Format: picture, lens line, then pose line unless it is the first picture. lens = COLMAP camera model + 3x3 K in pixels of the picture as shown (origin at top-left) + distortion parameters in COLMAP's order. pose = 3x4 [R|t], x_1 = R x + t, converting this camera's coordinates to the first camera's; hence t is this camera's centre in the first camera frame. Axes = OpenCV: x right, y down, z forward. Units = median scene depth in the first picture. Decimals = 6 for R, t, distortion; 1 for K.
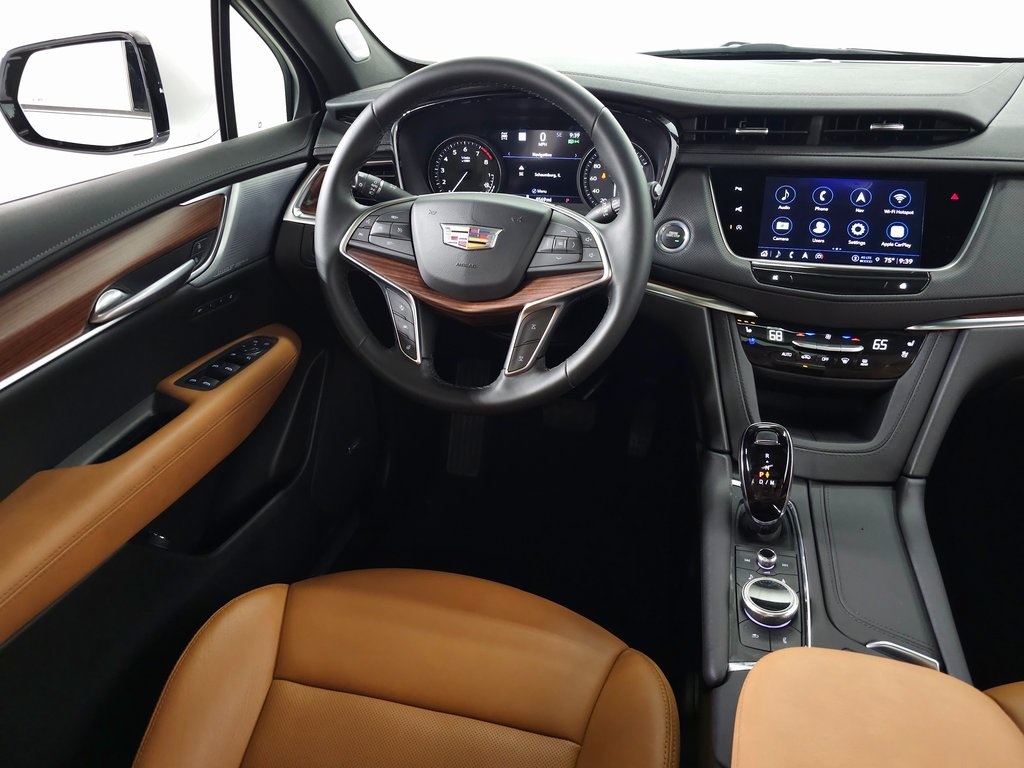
lens RADIAL K [[696.1, 0, 504.1], [0, 696.1, 383.8], [0, 0, 1]] dist [0.038785, -0.036486]
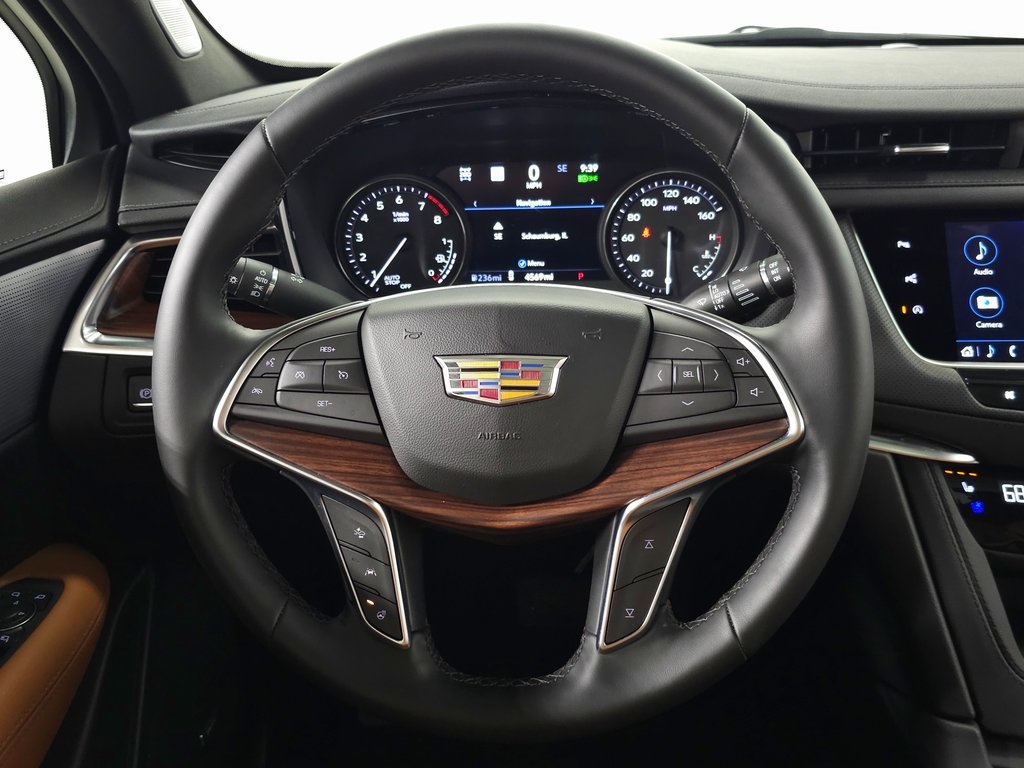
lens RADIAL K [[891.2, 0, 511.9], [0, 891.2, 385.4], [0, 0, 1]] dist [0.048976, -0.077499]
pose [[0.976854, -0.088948, 0.194535, -0.130861], [0.108372, 0.989883, -0.091581, -0.119215], [-0.184421, 0.110543, 0.976611, 0.315168]]
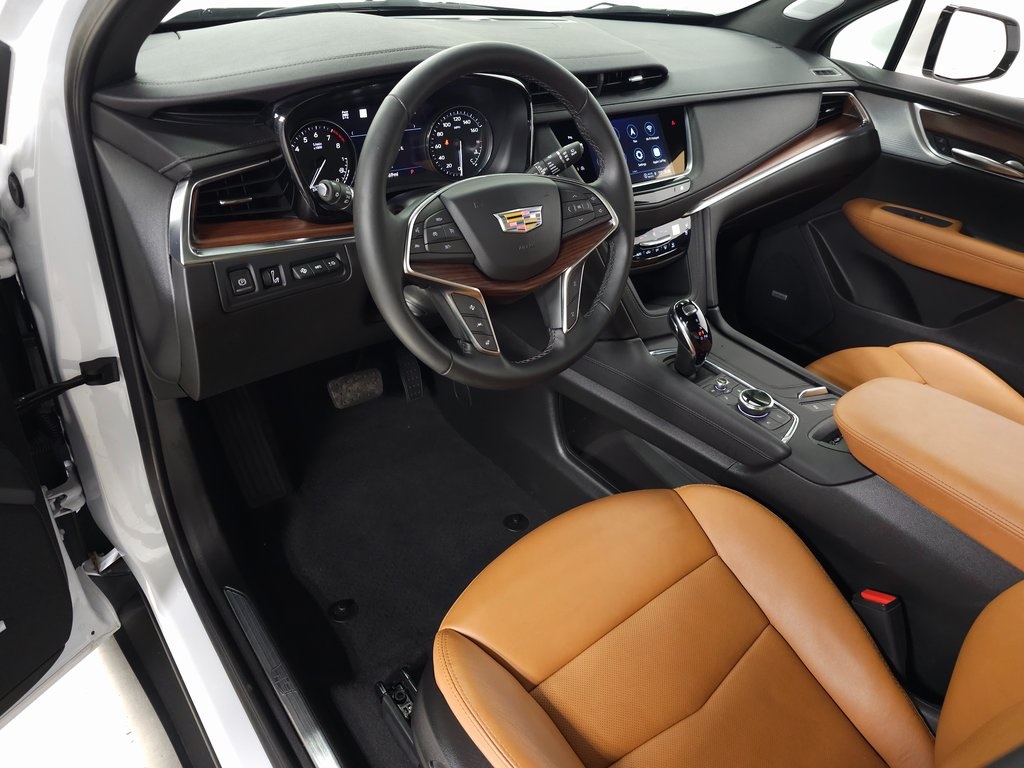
lens RADIAL K [[696.1, 0, 511.8], [0, 696.1, 391.2], [0, 0, 1]] dist [0.038785, -0.036486]
pose [[0.592260, -0.397521, 0.700860, -0.726370], [0.318205, 0.914517, 0.249807, -0.194049], [-0.740252, 0.075067, 0.668125, 0.255267]]
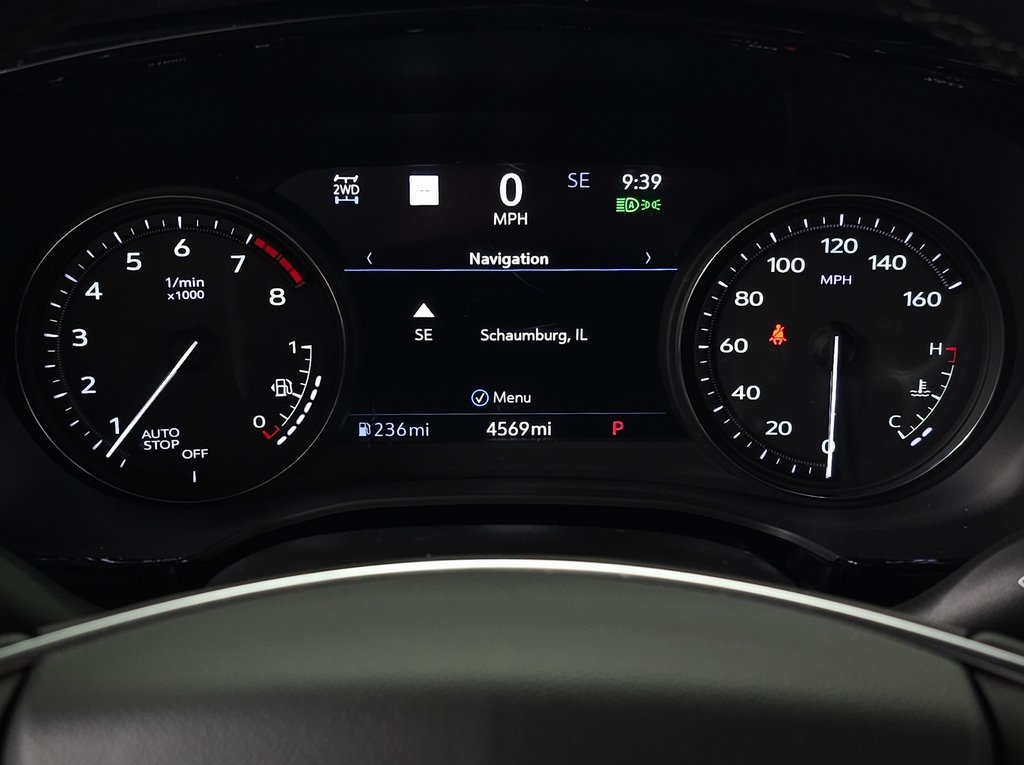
lens RADIAL K [[1351.3, 0, 510.5], [0, 1351.3, 351.0], [0, 0, 1]] dist [0.068161, 0.000000]
pose [[0.955521, -0.064856, 0.287702, -0.090205], [0.115362, 0.979987, -0.162226, -0.235232], [-0.271423, 0.188200, 0.943880, 0.599858]]
